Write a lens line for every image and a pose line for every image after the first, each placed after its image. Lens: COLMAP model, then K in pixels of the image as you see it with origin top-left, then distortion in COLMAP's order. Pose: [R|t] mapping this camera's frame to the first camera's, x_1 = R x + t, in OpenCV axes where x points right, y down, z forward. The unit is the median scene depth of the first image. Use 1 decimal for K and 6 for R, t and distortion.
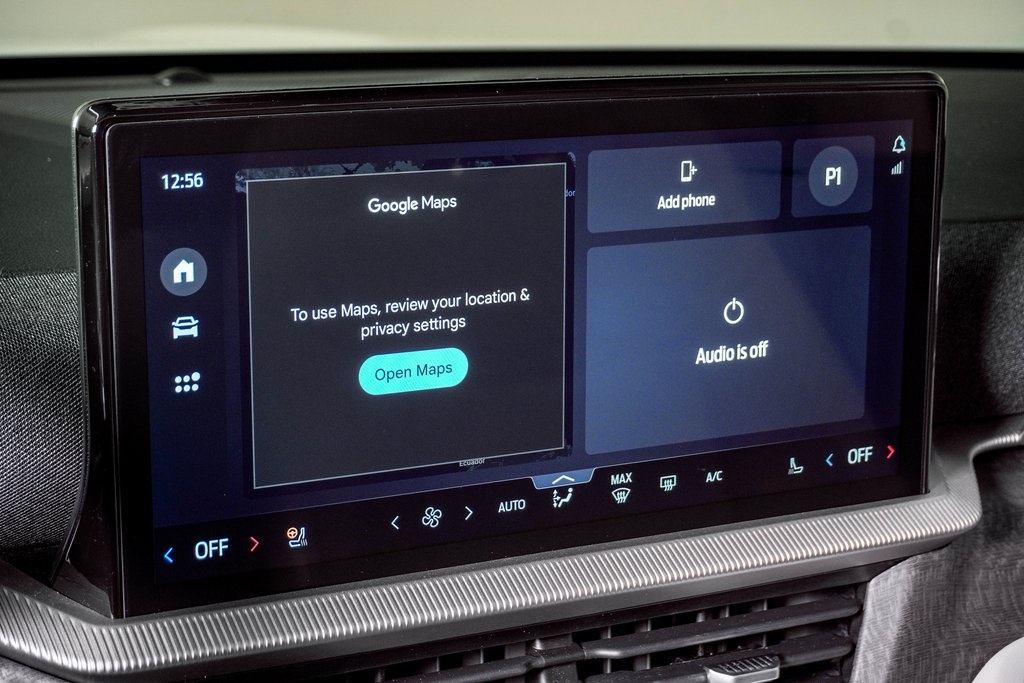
lens RADIAL K [[1992.8, 0, 544.7], [0, 1992.8, 351.2], [0, 0, 1]] dist [0.061407, 0.000000]
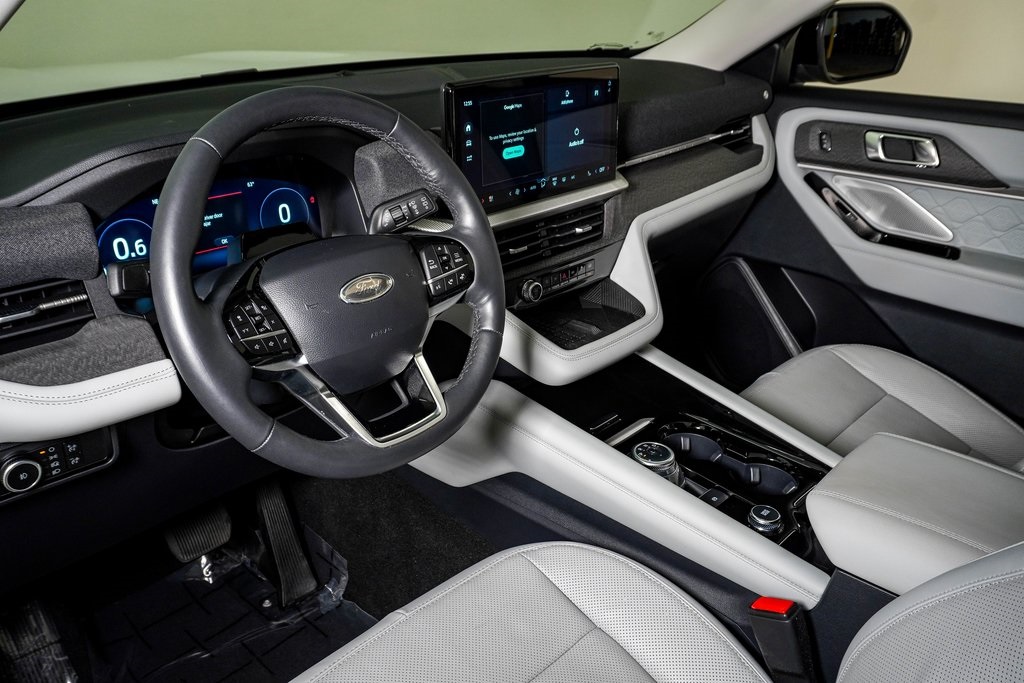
lens RADIAL K [[851.4, 0, 508.7], [0, 851.4, 342.9], [0, 0, 1]] dist [-0.013934, 0.030640]
pose [[0.945693, -0.144178, 0.291338, -0.529839], [0.085796, 0.975182, 0.204105, 0.028977], [-0.313535, -0.168025, 0.934592, -0.502349]]
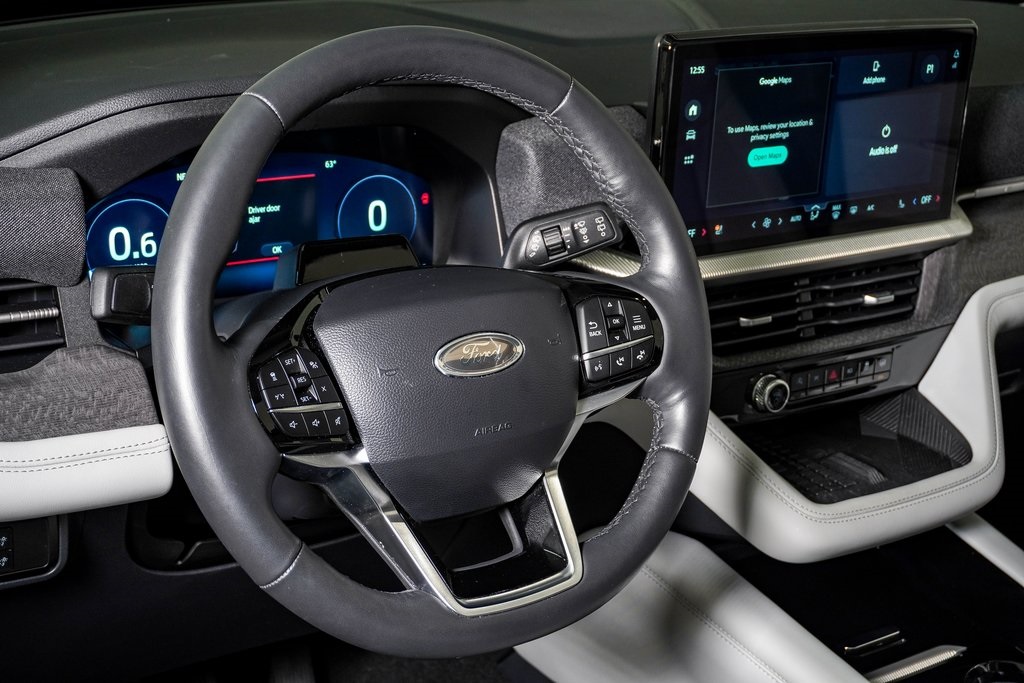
lens RADIAL K [[1560.7, 0, 511.2], [0, 1560.7, 349.5], [0, 0, 1]] dist [0.000209, 0.000000]
pose [[0.991966, 0.002083, 0.126490, -0.506325], [-0.018345, 0.991664, 0.127537, 0.006196], [-0.125170, -0.128832, 0.983735, -0.628289]]
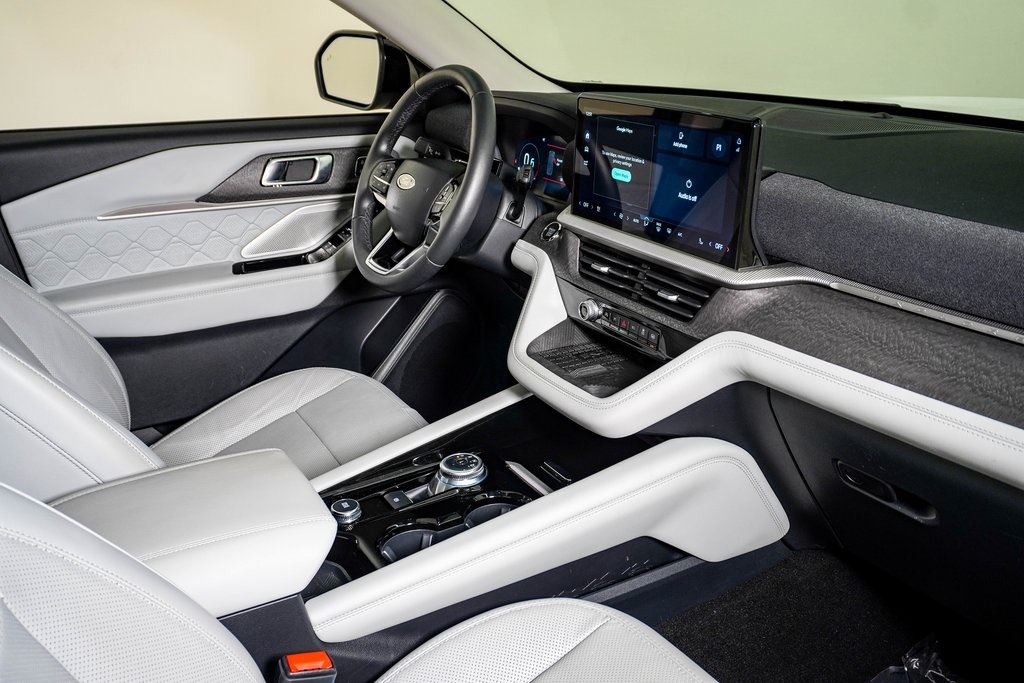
lens RADIAL K [[931.4, 0, 513.3], [0, 931.4, 340.2], [0, 0, 1]] dist [0.001292, 0.002130]
pose [[0.044665, 0.324450, -0.944848, 1.513682], [-0.235115, 0.922639, 0.305709, -0.171929], [0.970941, 0.208494, 0.117493, 0.583971]]
